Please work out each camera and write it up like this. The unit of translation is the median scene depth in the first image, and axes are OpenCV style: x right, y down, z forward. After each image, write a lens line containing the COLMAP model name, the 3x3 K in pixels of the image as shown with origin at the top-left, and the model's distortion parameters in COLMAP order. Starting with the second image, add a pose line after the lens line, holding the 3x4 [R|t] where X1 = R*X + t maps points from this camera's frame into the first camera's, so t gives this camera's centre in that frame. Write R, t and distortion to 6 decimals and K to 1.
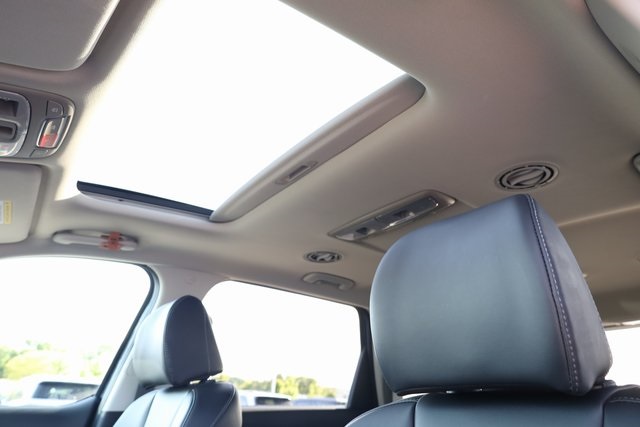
lens RADIAL K [[452.3, 0, 320.0], [0, 452.3, 213.5], [0, 0, 1]] dist [-0.001863, -0.007583]
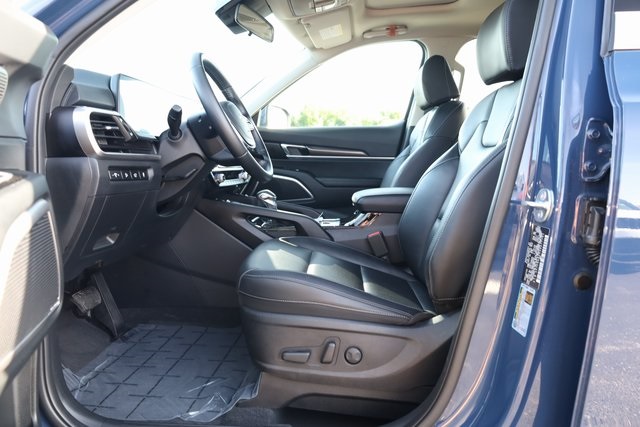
lens RADIAL K [[452.3, 0, 320.0], [0, 452.3, 213.5], [0, 0, 1]] dist [-0.001863, -0.007583]
pose [[0.766152, 0.061751, -0.639685, 0.503551], [0.261245, 0.879494, 0.397795, -0.087931], [0.587164, -0.471886, 0.657694, -0.671776]]
